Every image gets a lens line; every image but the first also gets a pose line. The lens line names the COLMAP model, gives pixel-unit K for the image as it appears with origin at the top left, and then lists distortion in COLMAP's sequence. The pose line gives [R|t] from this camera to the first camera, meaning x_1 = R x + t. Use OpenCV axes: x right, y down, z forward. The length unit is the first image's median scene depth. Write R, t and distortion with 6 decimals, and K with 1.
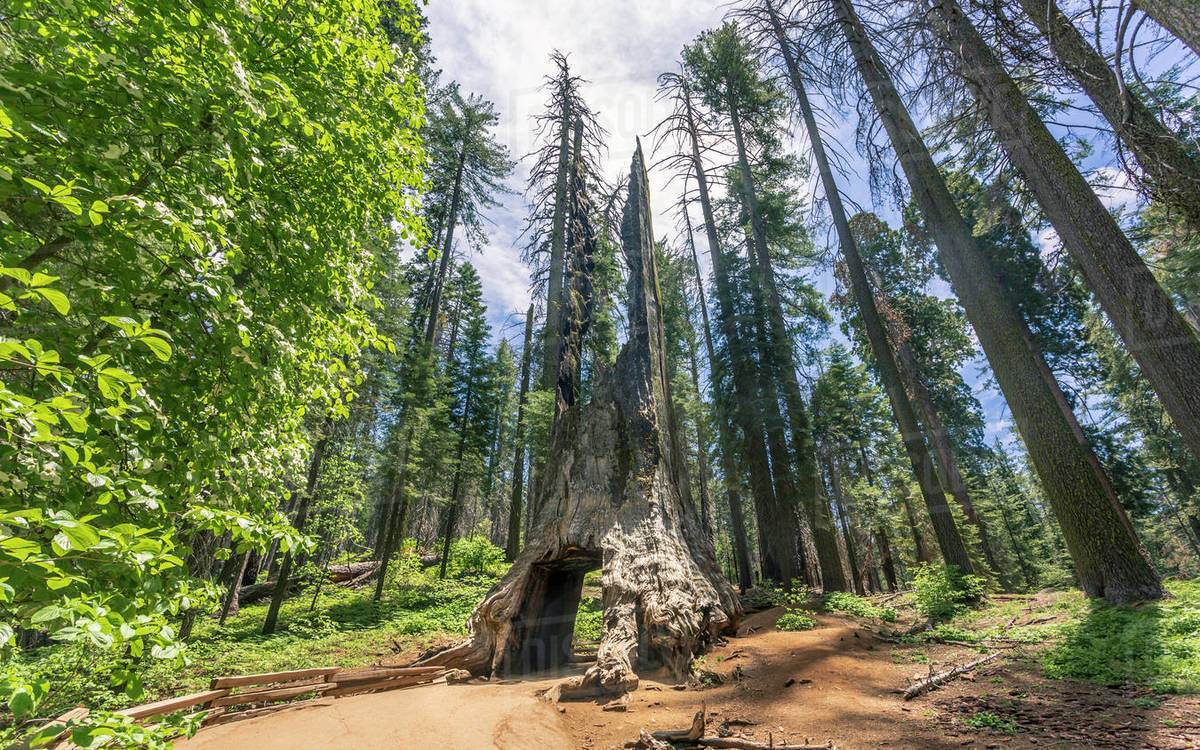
lens RADIAL K [[617.9, 0, 600.0], [0, 617.9, 375.0], [0, 0, 1]] dist [-0.001742, -0.000202]
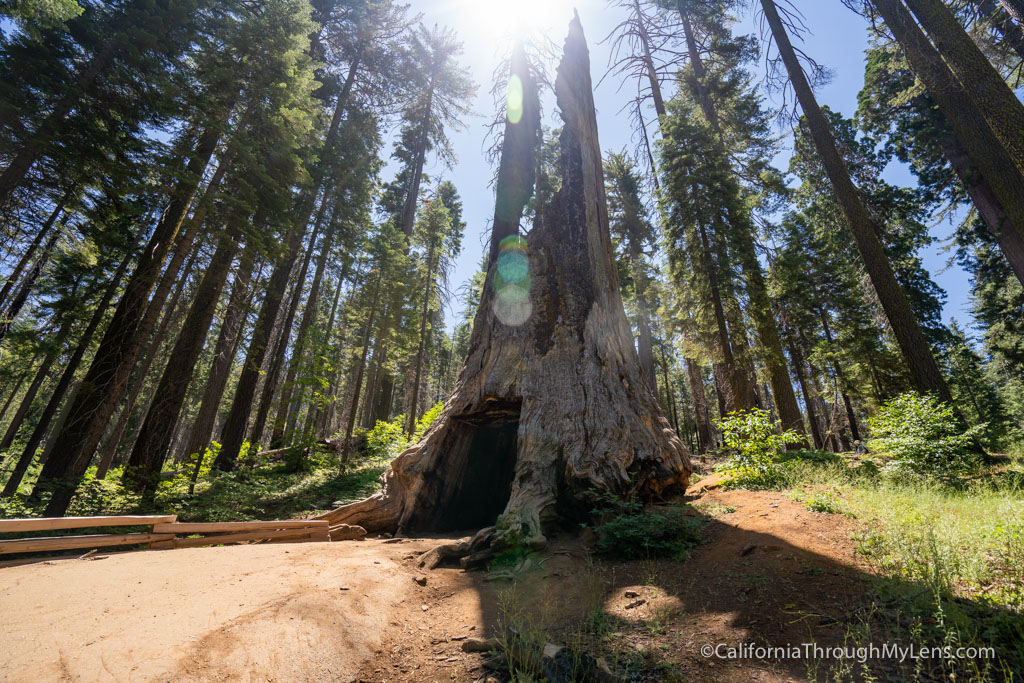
lens RADIAL K [[500.5, 0, 512.0], [0, 500.5, 341.5], [0, 0, 1]] dist [-0.027613, 0.000074]
pose [[0.987770, -0.045850, -0.149024, 0.034750], [0.057687, 0.995430, 0.076099, 0.052185], [0.144854, -0.083765, 0.985901, 0.107943]]
